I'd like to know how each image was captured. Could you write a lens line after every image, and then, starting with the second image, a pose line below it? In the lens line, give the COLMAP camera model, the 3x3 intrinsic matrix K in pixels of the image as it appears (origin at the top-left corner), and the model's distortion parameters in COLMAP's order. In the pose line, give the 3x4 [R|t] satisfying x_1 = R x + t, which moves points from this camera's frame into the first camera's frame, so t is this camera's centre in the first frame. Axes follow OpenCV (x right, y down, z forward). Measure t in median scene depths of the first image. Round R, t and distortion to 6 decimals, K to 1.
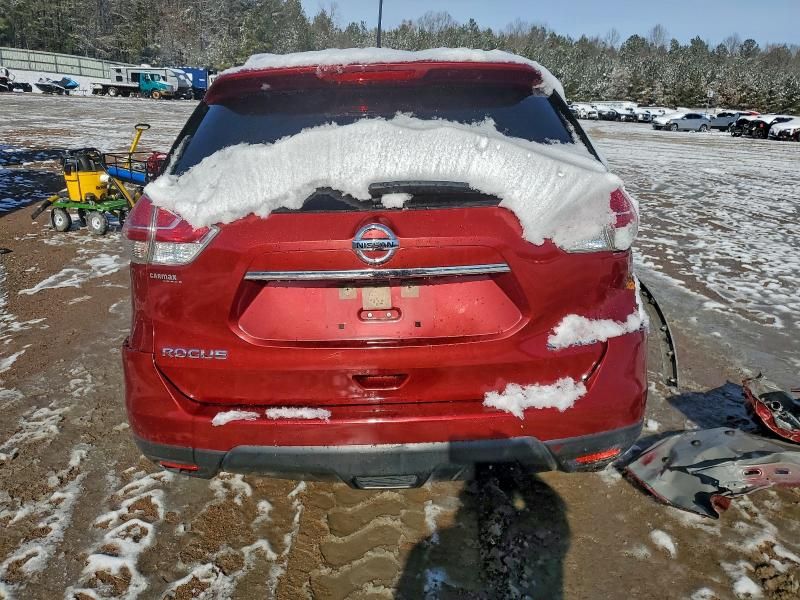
lens RADIAL K [[632.5, 0, 400.0], [0, 632.5, 300.0], [0, 0, 1]] dist [0.002225, 0.038390]
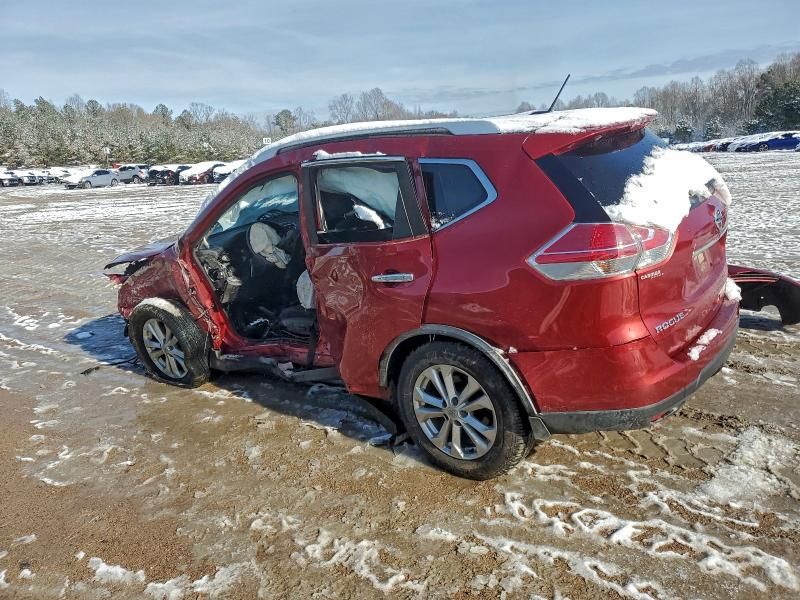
lens RADIAL K [[632.5, 0, 400.0], [0, 632.5, 300.0], [0, 0, 1]] dist [0.002225, 0.038390]
pose [[0.585060, -0.261353, 0.767723, -1.244159], [0.323998, 0.943147, 0.074162, -0.185088], [-0.743458, 0.205352, 0.636475, 0.387308]]
